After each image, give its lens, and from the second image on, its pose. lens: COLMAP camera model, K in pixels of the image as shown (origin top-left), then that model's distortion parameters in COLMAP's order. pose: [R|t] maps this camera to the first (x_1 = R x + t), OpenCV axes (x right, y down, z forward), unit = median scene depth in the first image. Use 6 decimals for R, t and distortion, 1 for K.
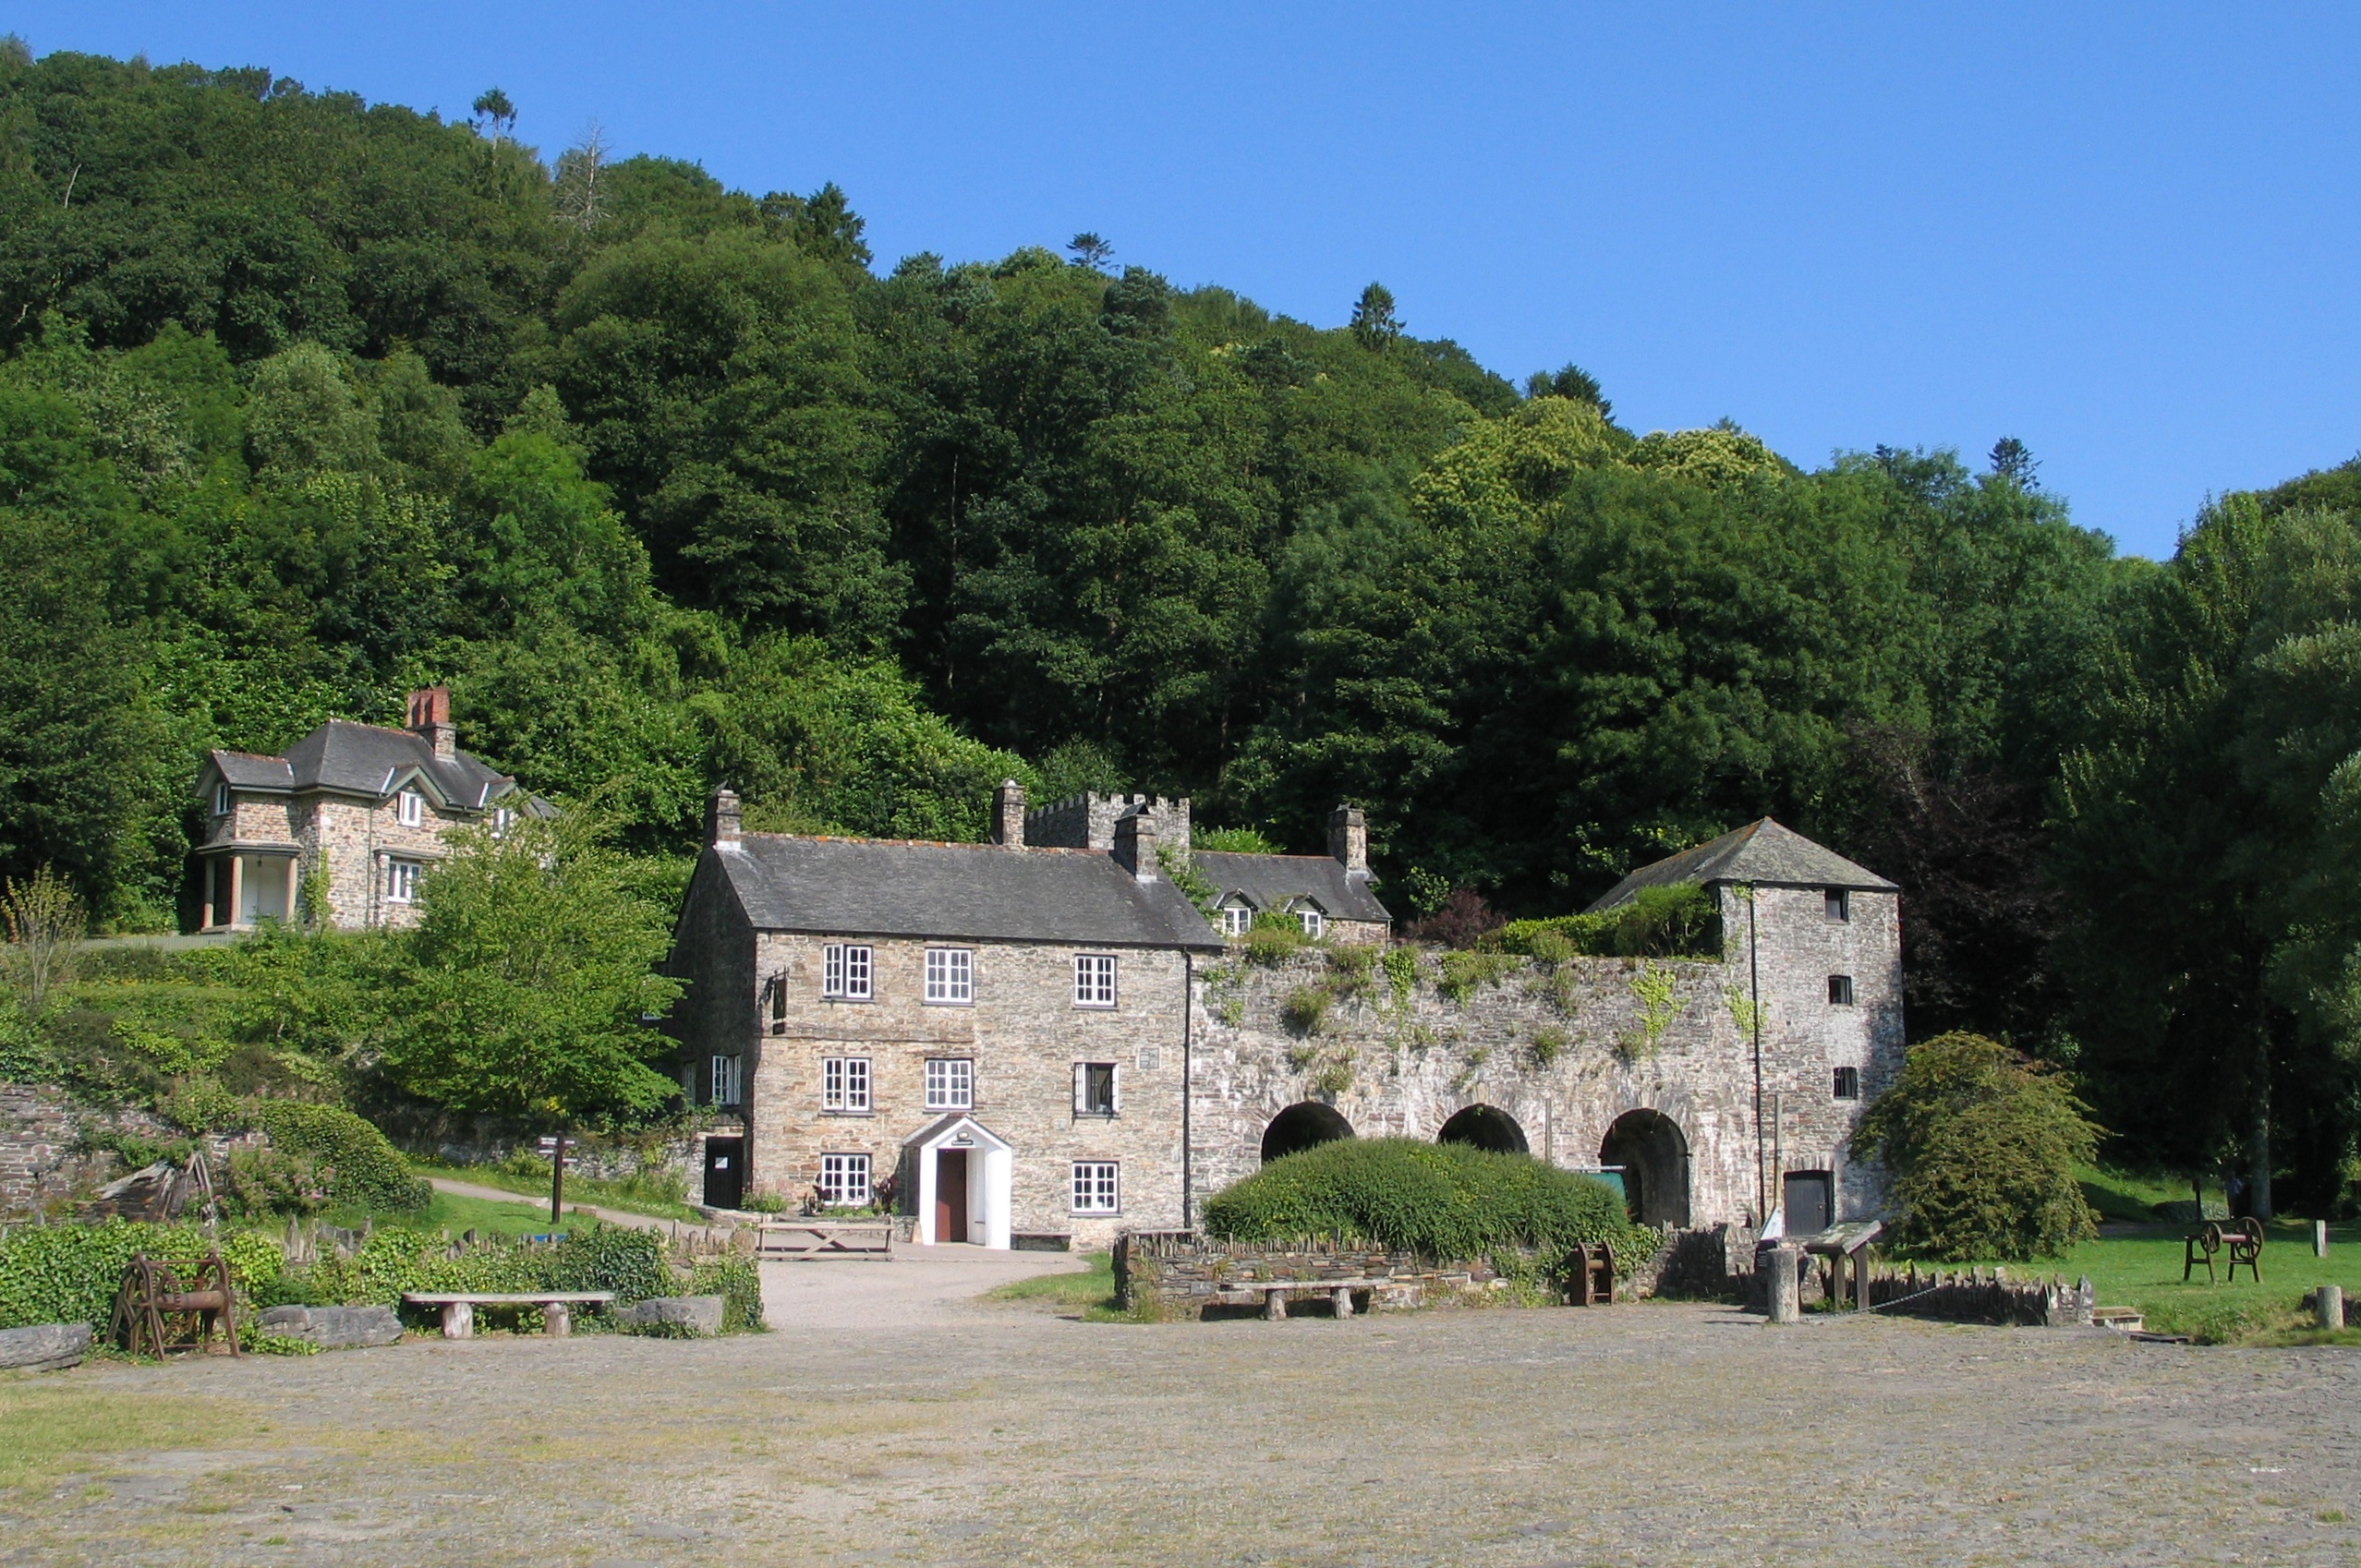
lens RADIAL K [[2394.6, 0, 1179.7], [0, 2394.6, 748.1], [0, 0, 1]] dist [-0.170270, 0.180078]
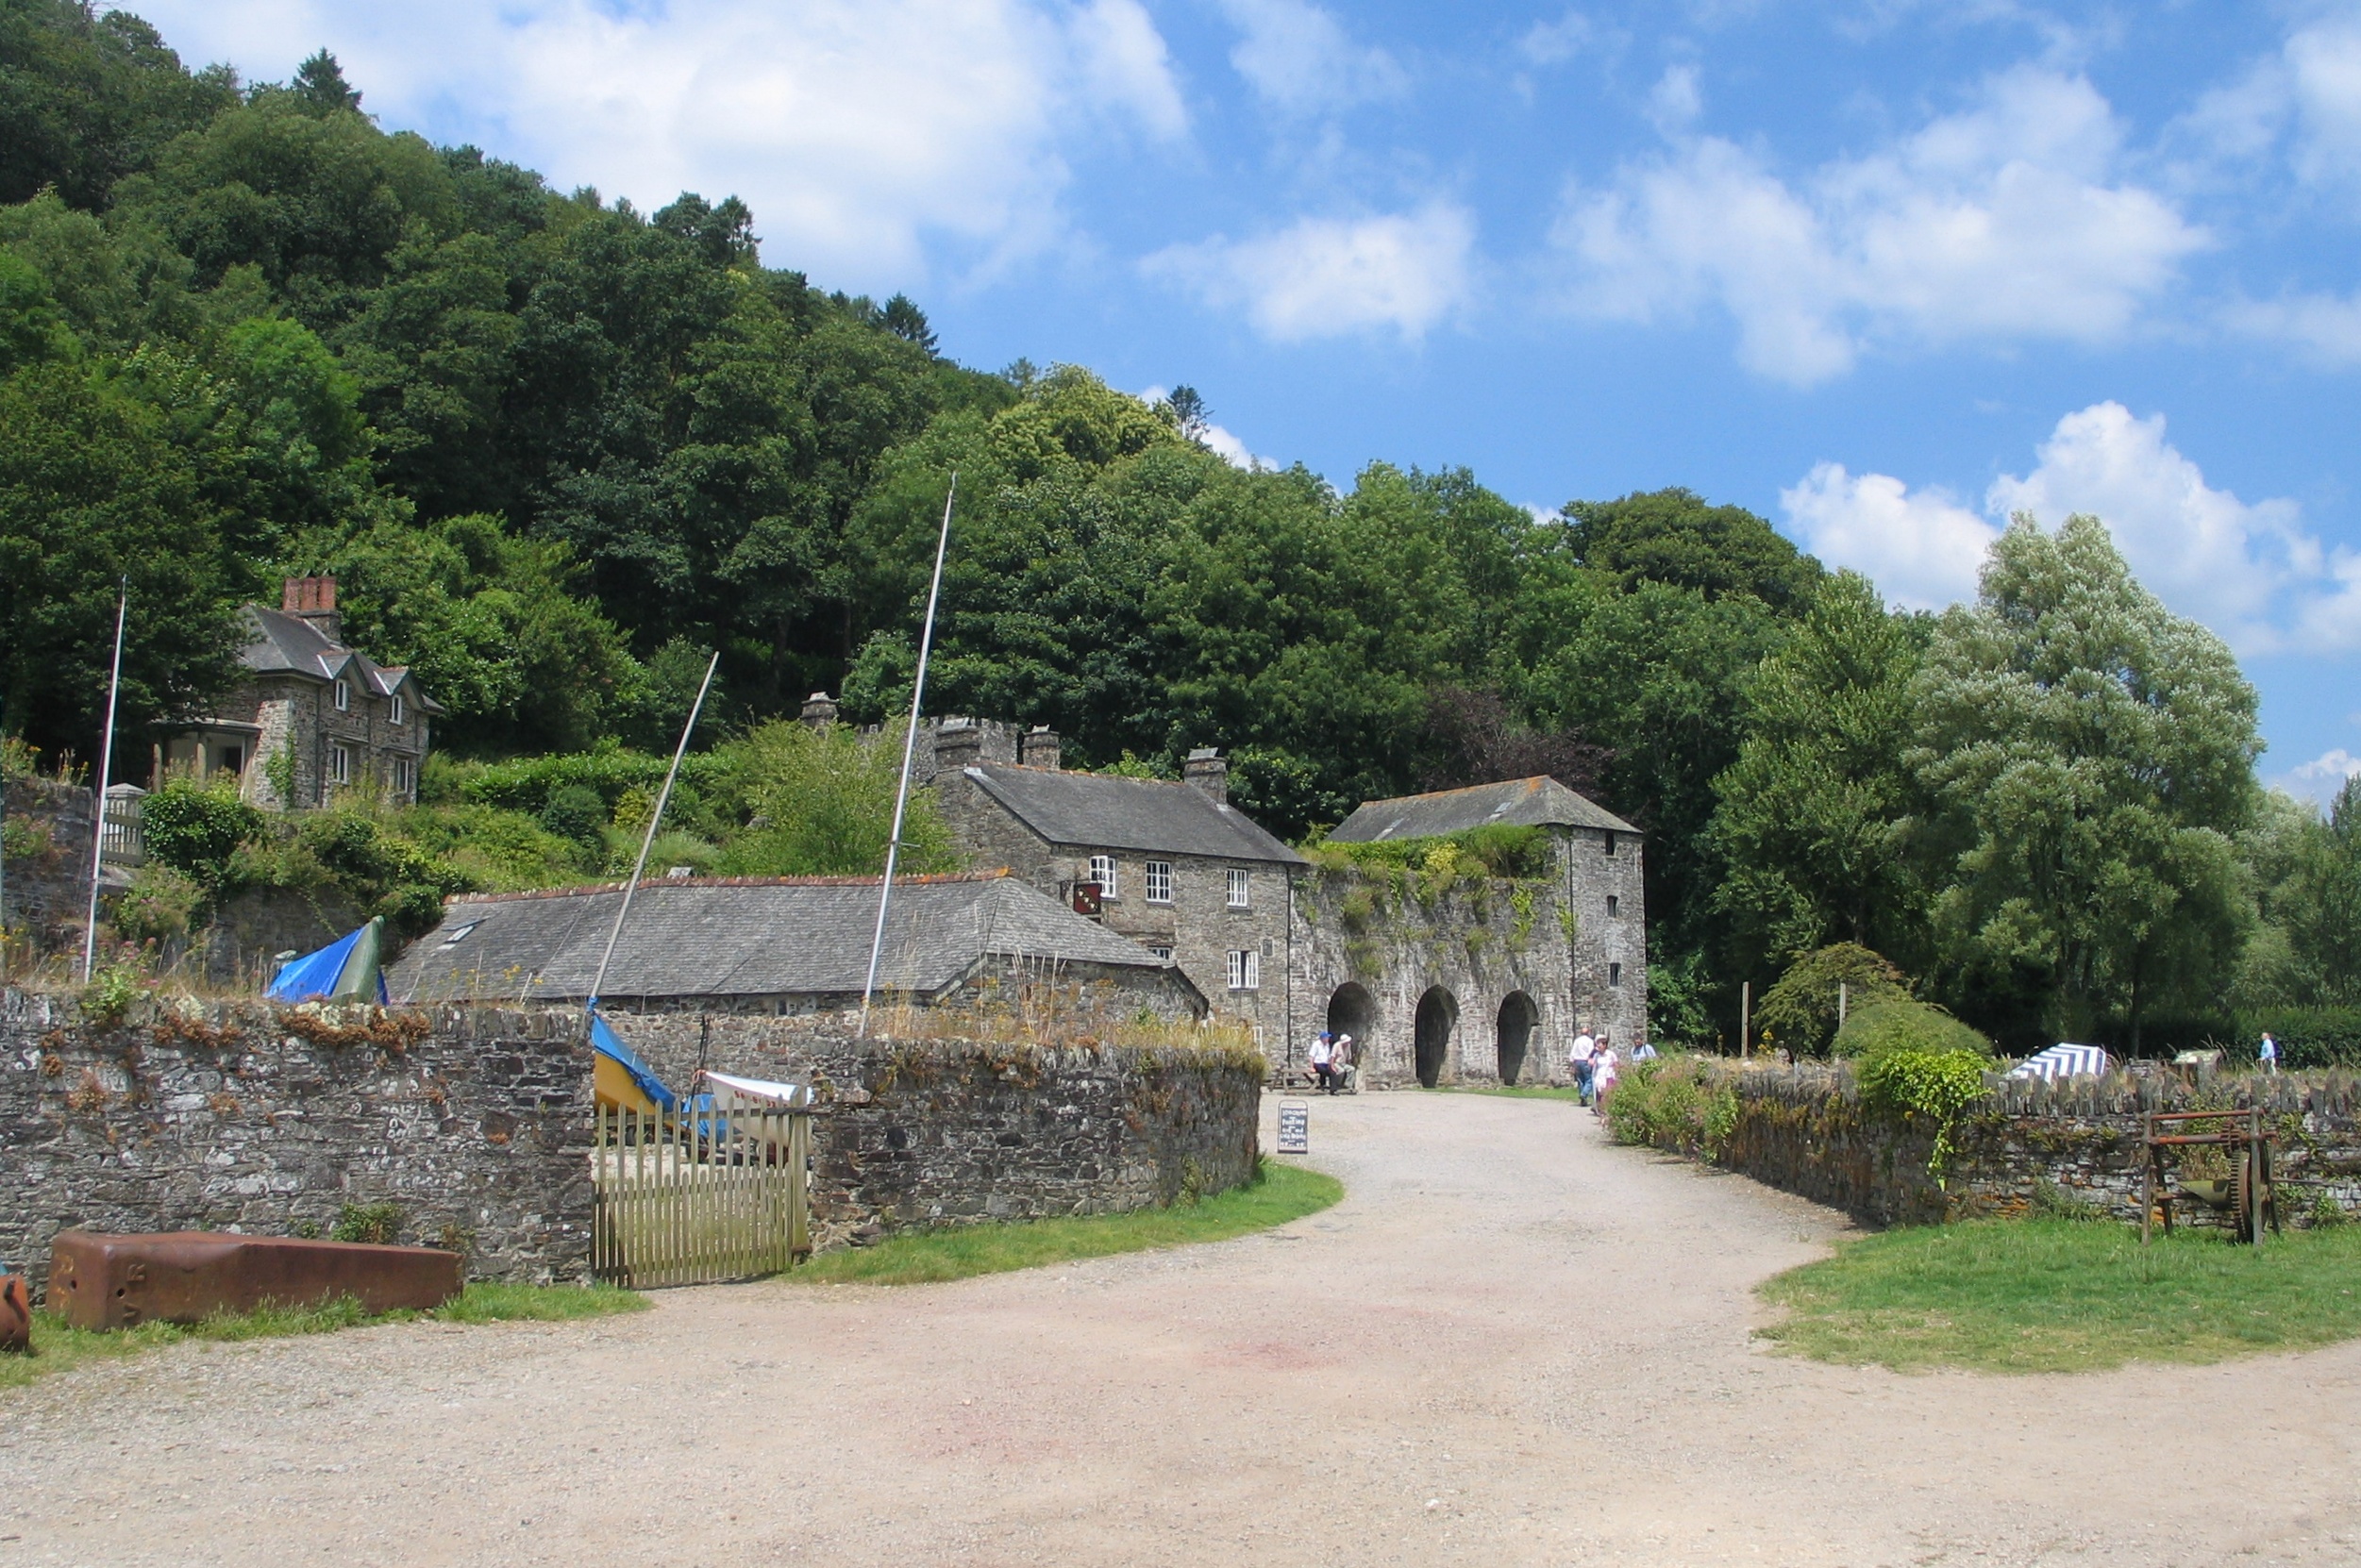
lens RADIAL K [[2394.7, 0, 1179.7], [0, 2394.7, 748.1], [0, 0, 1]] dist [-0.170270, 0.180078]
pose [[0.909923, 0.053288, 0.411339, -0.526079], [-0.075050, 0.996496, 0.036925, -0.021839], [-0.407930, -0.064470, 0.910734, -0.152928]]
